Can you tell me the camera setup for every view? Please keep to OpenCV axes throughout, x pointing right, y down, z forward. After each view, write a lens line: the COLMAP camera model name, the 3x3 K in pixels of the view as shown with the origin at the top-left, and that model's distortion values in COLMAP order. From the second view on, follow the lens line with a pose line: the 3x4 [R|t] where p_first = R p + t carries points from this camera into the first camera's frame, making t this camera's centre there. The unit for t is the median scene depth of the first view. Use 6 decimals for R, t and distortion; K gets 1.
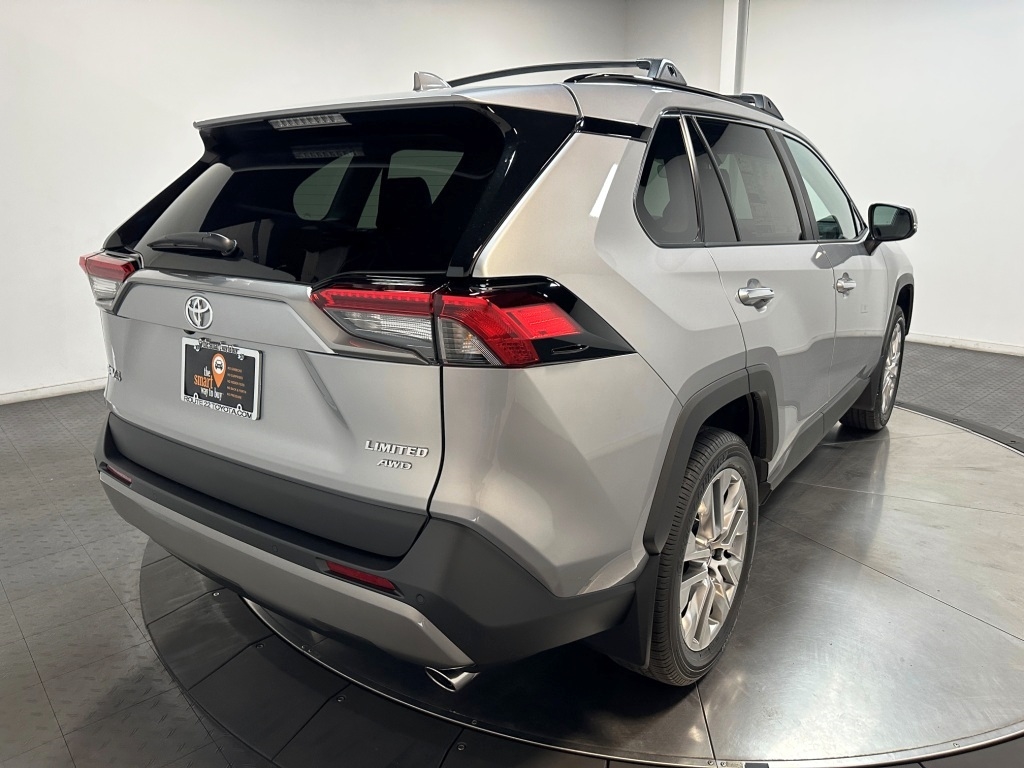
lens RADIAL K [[742.0, 0, 581.8], [0, 742.0, 380.5], [0, 0, 1]] dist [0.003627, 0.000389]
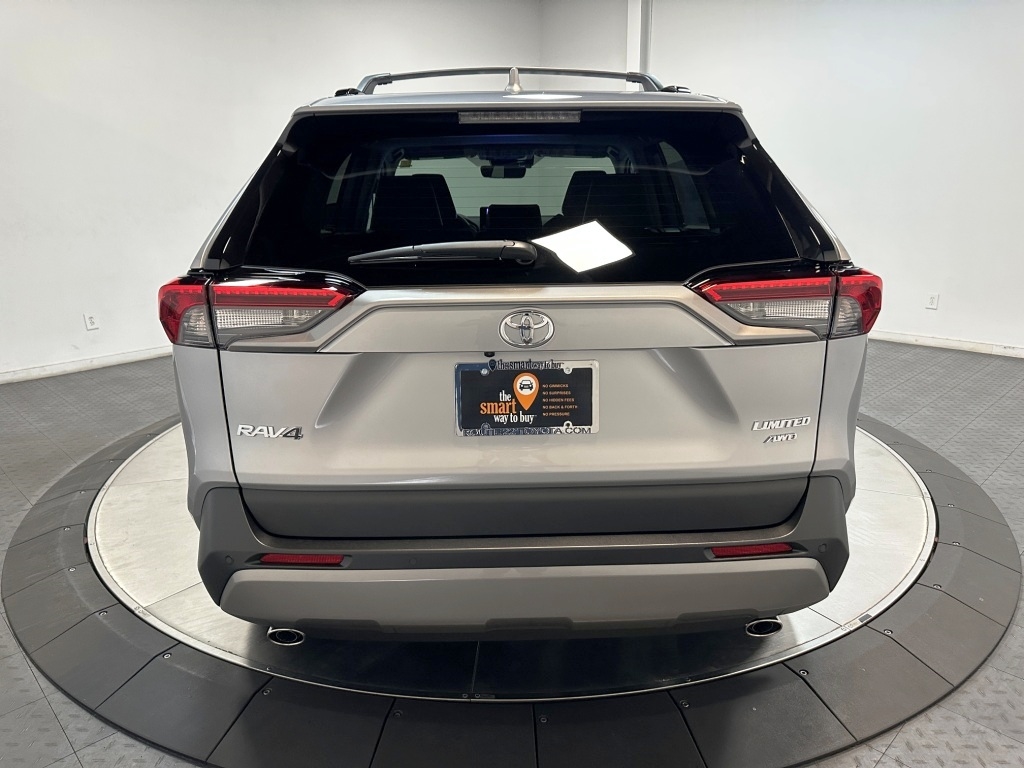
lens RADIAL K [[708.1, 0, 512.2], [0, 708.1, 412.0], [0, 0, 1]] dist [0.098650, -0.143846]
pose [[0.814800, -0.163329, 0.556259, -0.993199], [0.153810, 0.986012, 0.064215, -0.047109], [-0.558966, 0.033236, 0.828524, 0.287553]]
